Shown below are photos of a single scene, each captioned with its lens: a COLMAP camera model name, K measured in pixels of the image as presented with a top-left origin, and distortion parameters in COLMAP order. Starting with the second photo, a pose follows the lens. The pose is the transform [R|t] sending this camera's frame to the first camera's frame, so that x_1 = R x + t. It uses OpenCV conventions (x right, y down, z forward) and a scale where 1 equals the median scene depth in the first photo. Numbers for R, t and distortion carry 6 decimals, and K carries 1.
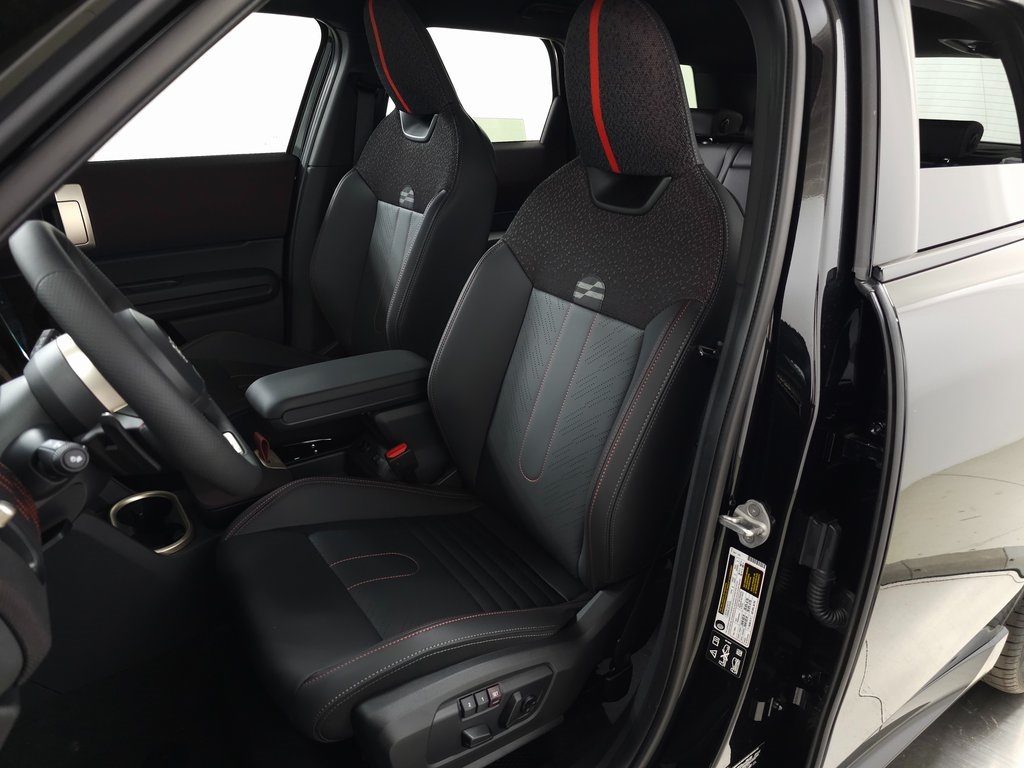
lens RADIAL K [[684.5, 0, 515.3], [0, 684.5, 380.8], [0, 0, 1]] dist [0.042660, -0.052984]
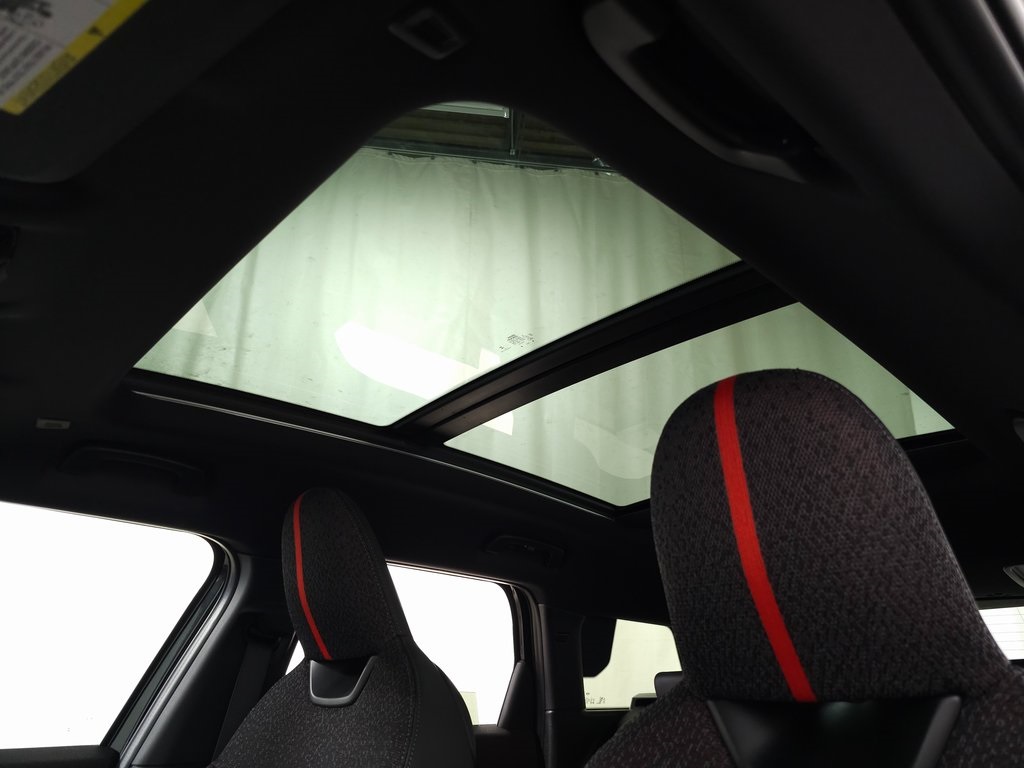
lens RADIAL K [[684.5, 0, 509.0], [0, 684.5, 379.6], [0, 0, 1]] dist [0.042660, -0.052984]
pose [[0.991013, 0.041935, 0.127025, -0.117631], [0.067519, 0.662937, -0.745625, -0.111294], [-0.115477, 0.747500, 0.654147, 0.550109]]
